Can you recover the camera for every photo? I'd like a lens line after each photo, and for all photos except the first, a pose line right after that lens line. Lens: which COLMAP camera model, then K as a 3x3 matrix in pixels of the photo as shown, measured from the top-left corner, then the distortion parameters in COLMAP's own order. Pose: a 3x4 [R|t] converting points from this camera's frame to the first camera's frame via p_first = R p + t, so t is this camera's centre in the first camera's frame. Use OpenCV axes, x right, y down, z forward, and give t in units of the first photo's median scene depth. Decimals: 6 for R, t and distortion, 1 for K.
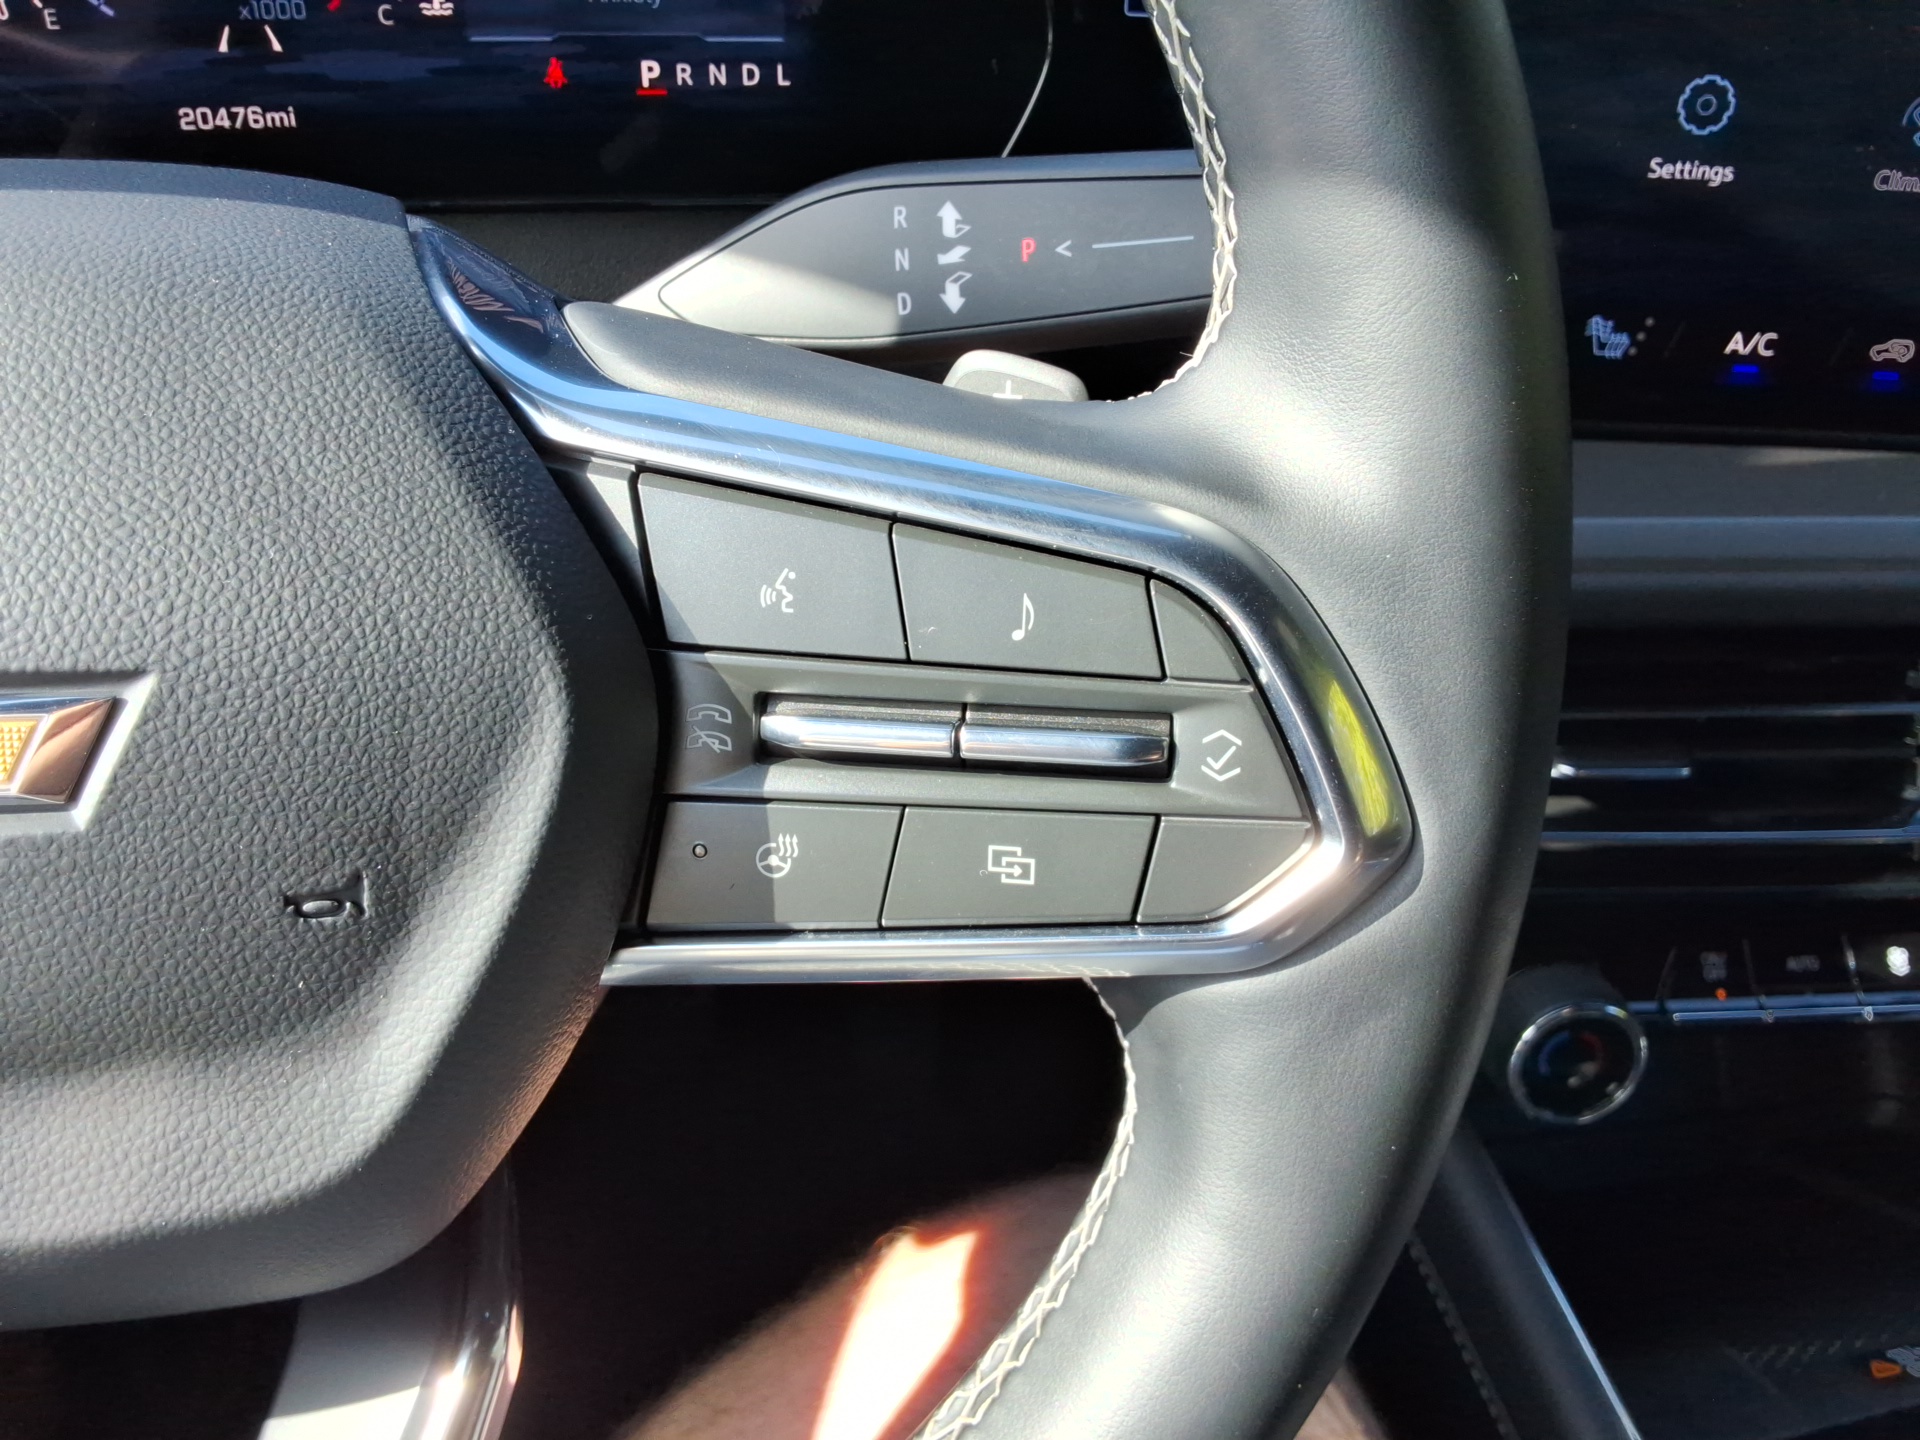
lens RADIAL K [[1547.3, 0, 977.7], [0, 1547.3, 694.9], [0, 0, 1]] dist [0.126644, -0.195810]
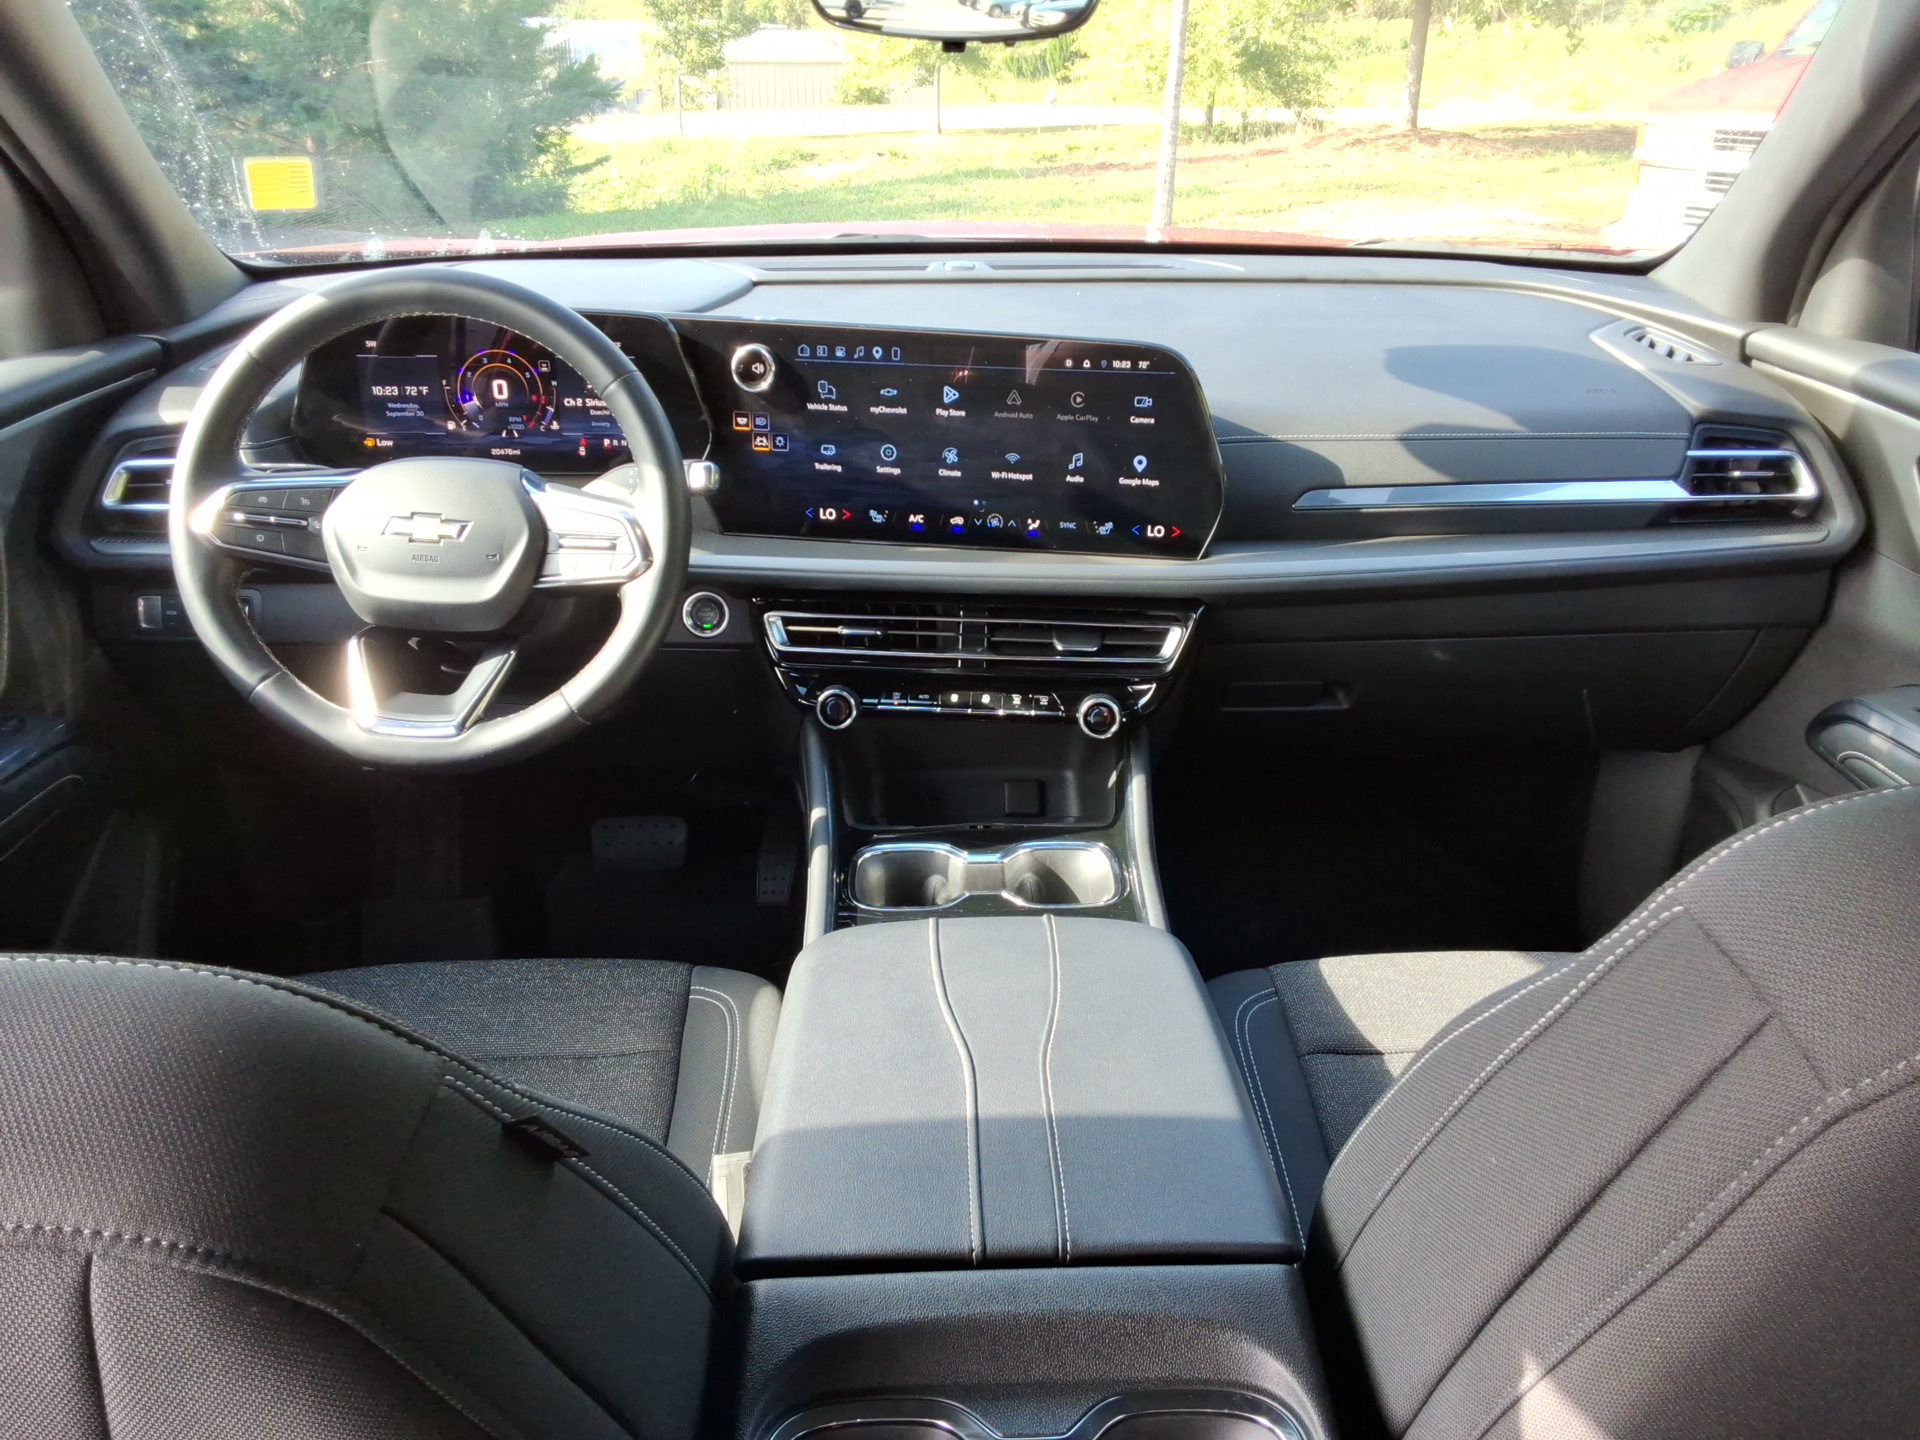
lens RADIAL K [[1547.3, 0, 977.7], [0, 1547.3, 694.9], [0, 0, 1]] dist [0.126644, -0.195810]
pose [[0.985578, 0.029346, -0.166656, 1.444377], [-0.062371, 0.978509, -0.196547, 0.980930], [0.157307, 0.204107, 0.966227, -2.624699]]
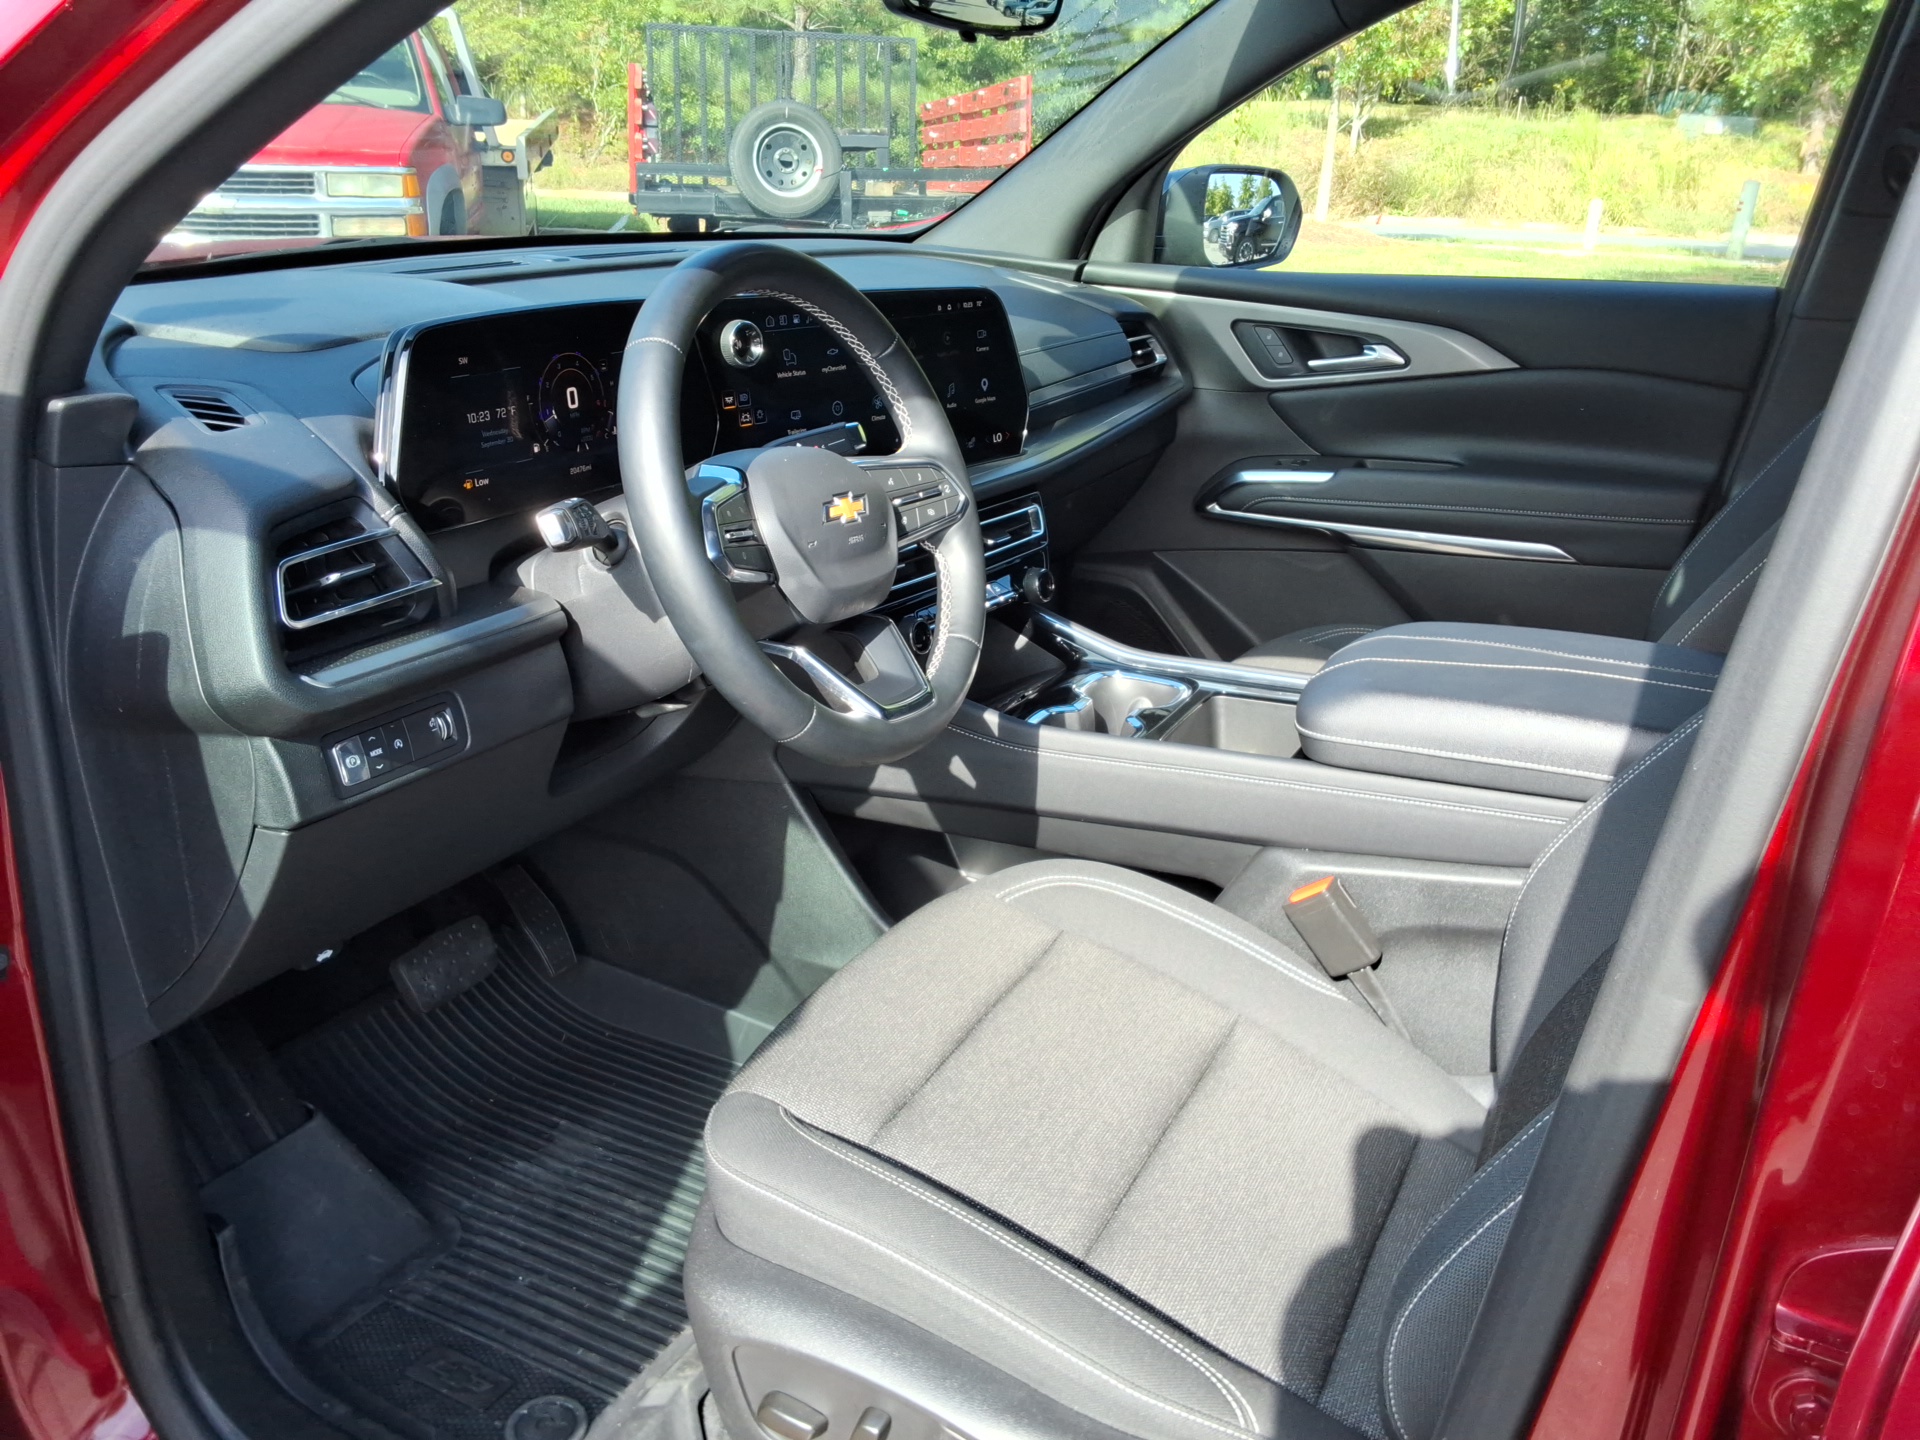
lens RADIAL K [[1547.3, 0, 977.7], [0, 1547.3, 694.9], [0, 0, 1]] dist [0.126644, -0.195810]
pose [[0.617693, -0.285998, 0.732571, -2.680973], [0.435467, 0.900066, -0.015790, 0.549093], [-0.654846, 0.328764, 0.680508, -1.851730]]
